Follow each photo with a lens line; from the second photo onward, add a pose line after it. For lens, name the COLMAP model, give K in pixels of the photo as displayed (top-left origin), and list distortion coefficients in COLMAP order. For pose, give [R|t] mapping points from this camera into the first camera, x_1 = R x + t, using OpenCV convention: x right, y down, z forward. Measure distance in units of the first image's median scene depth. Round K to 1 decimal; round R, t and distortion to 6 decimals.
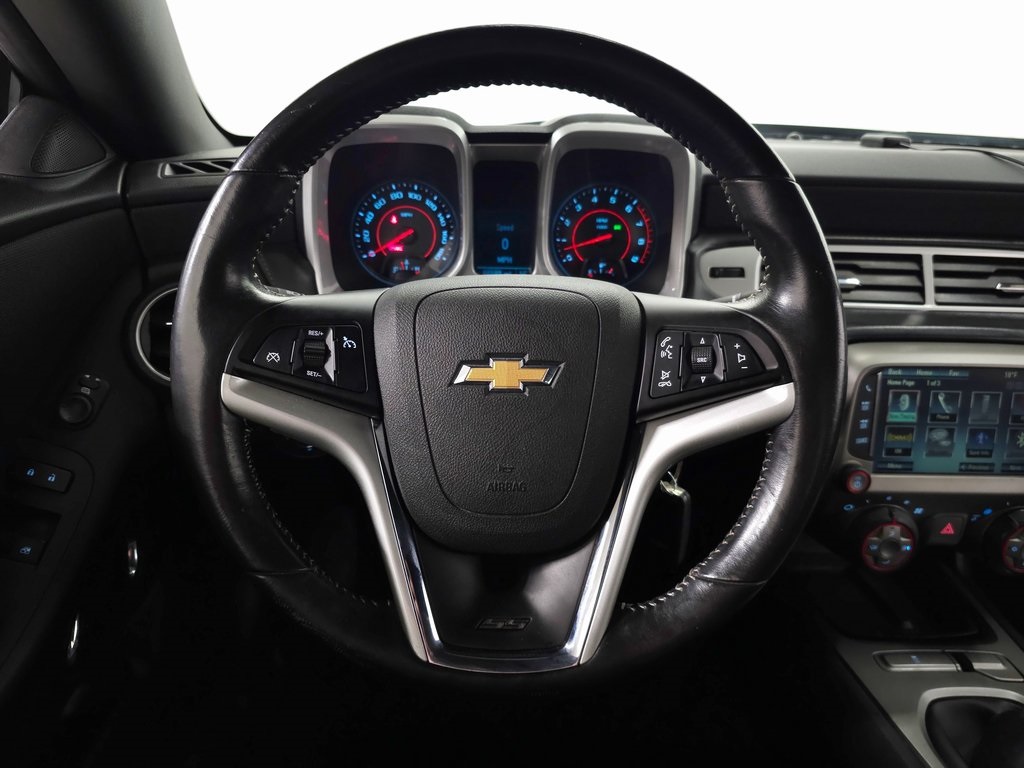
lens RADIAL K [[697.1, 0, 505.1], [0, 697.1, 381.6], [0, 0, 1]] dist [0.041396, -0.049629]
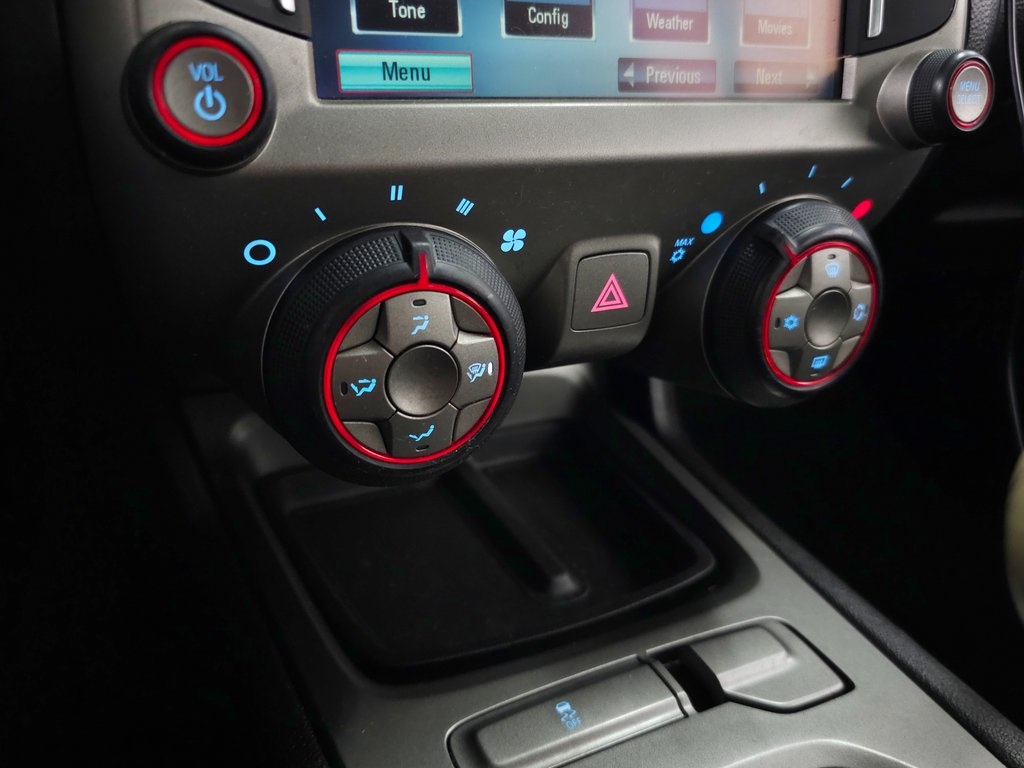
lens RADIAL K [[816.7, 0, 526.0], [0, 816.7, 377.1], [0, 0, 1]] dist [0.033508, -0.052735]
pose [[0.907796, -0.161902, 0.386904, 0.455739], [0.122011, 0.984536, 0.125711, 0.198491], [-0.401274, -0.066913, 0.913511, 0.690920]]
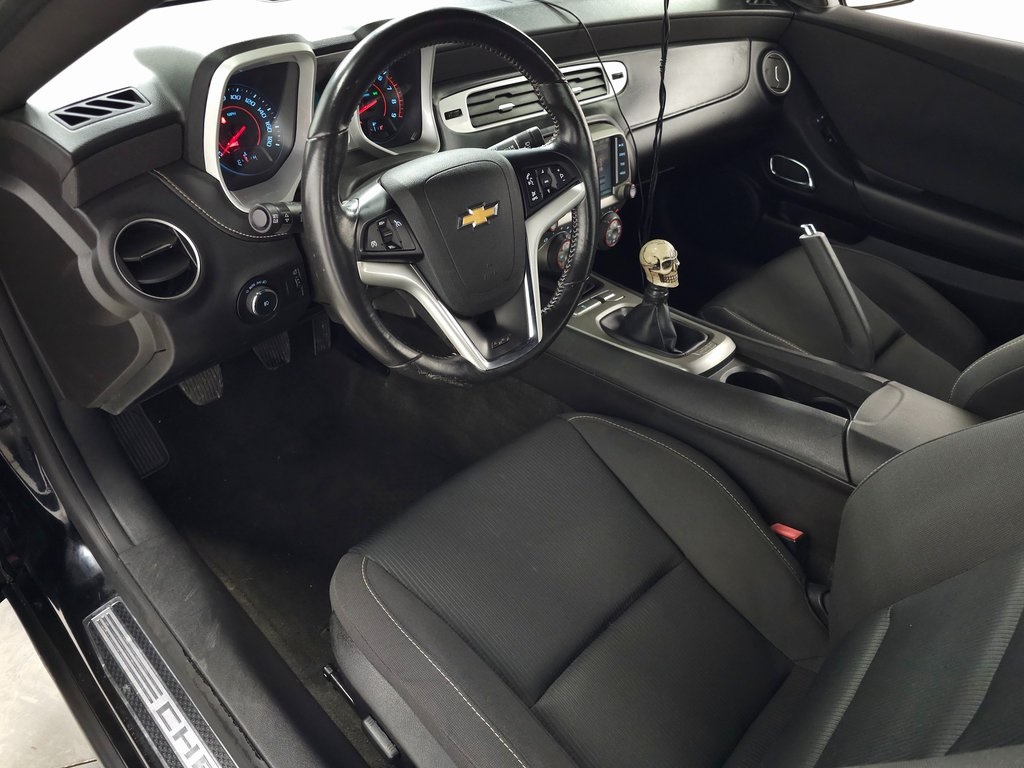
lens RADIAL K [[697.1, 0, 512.8], [0, 697.1, 386.4], [0, 0, 1]] dist [0.041396, -0.049629]
pose [[0.714012, -0.416300, 0.562922, -0.740874], [0.225780, 0.897977, 0.377705, -0.179839], [-0.662729, -0.142590, 0.735158, -0.317442]]
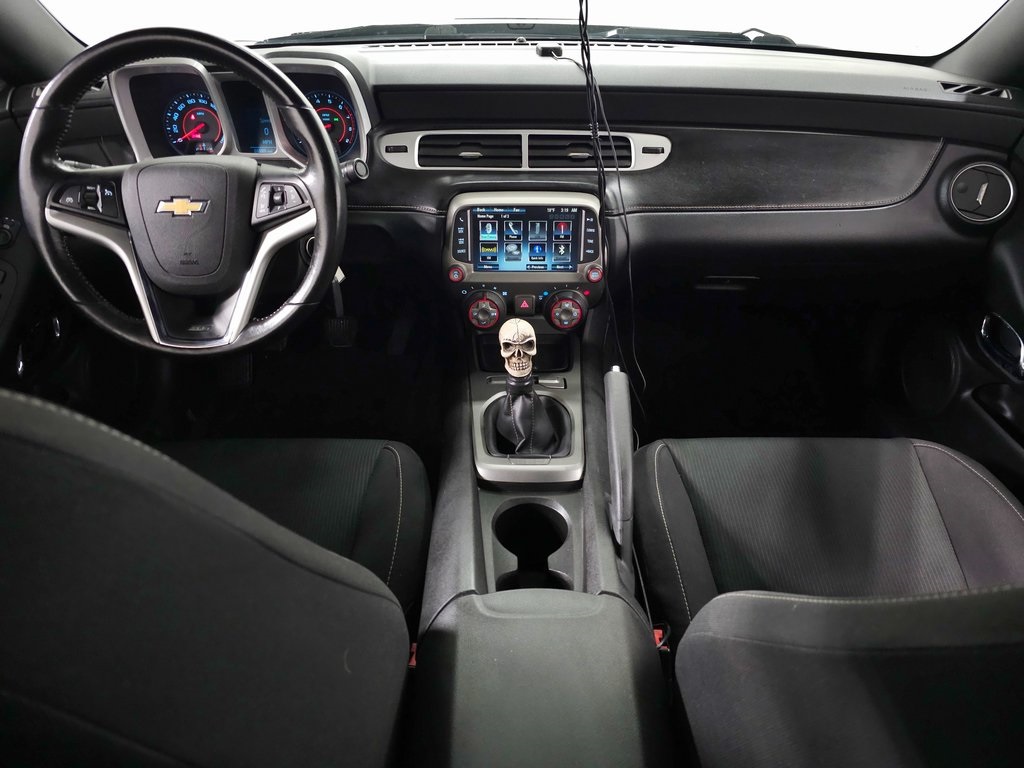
lens RADIAL K [[697.1, 0, 523.2], [0, 697.1, 388.7], [0, 0, 1]] dist [0.041396, -0.049629]
pose [[0.999723, -0.014112, -0.018855, 0.664760], [0.017423, 0.981837, 0.188927, 0.091292], [0.015846, -0.189203, 0.981810, -0.723115]]
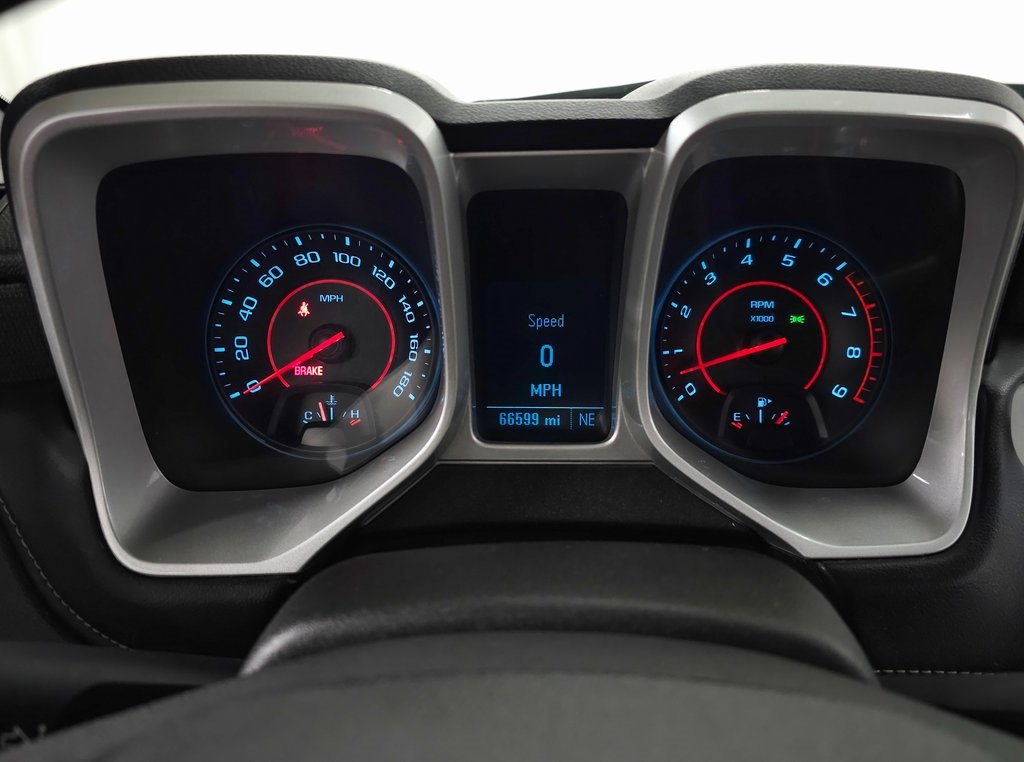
lens RADIAL K [[816.7, 0, 513.8], [0, 816.7, 374.8], [0, 0, 1]] dist [0.033508, -0.052735]
pose [[0.999054, -0.006930, -0.042928, 0.001266], [0.006024, 0.999757, -0.021215, -0.192950], [0.043064, 0.020936, 0.998853, 0.515612]]
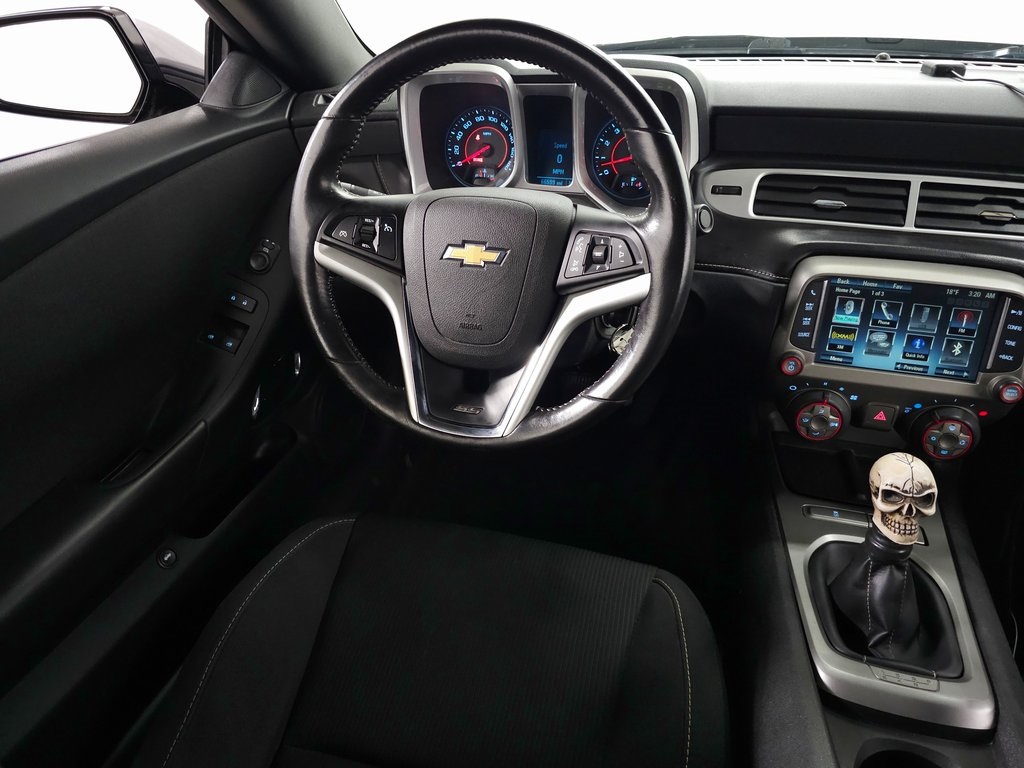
lens RADIAL K [[697.1, 0, 510.8], [0, 697.1, 382.7], [0, 0, 1]] dist [0.041396, -0.049629]
pose [[0.955004, 0.121030, -0.270776, 0.346540], [-0.079606, 0.984051, 0.159083, 0.011088], [0.285711, -0.130369, 0.949407, -0.331495]]
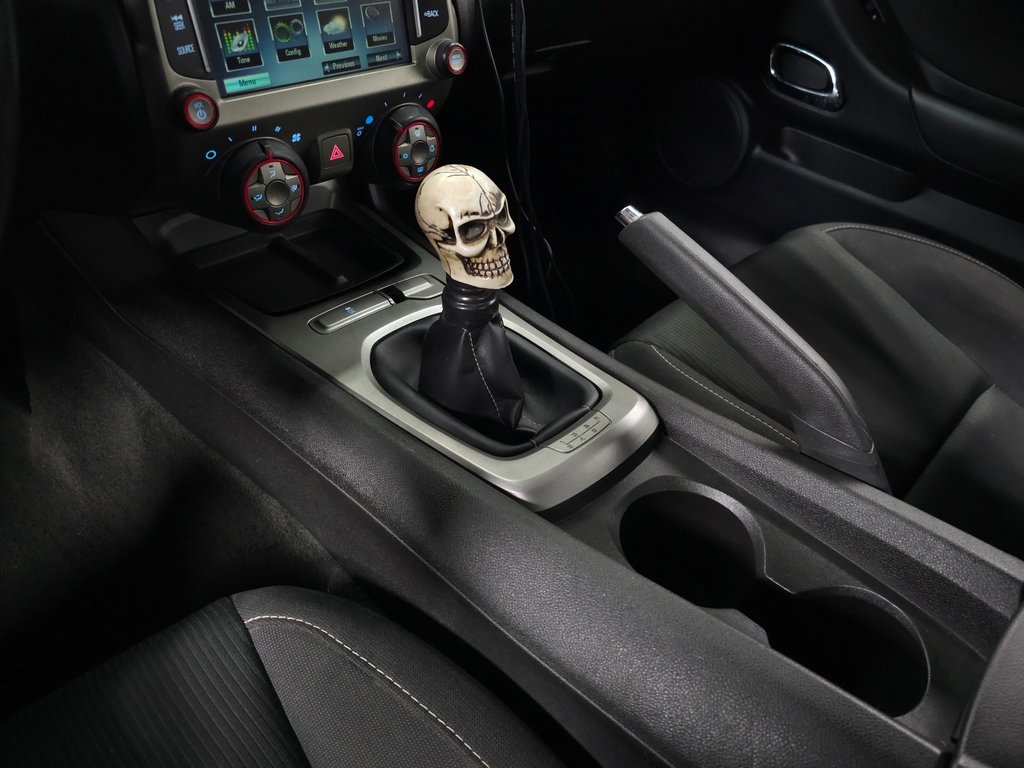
lens RADIAL K [[697.1, 0, 520.3], [0, 697.1, 388.5], [0, 0, 1]] dist [0.041396, -0.049629]
pose [[0.719999, -0.431174, 0.543774, 0.213528], [0.186160, 0.874846, 0.447200, 0.124088], [-0.668540, -0.220755, 0.710156, 0.197357]]
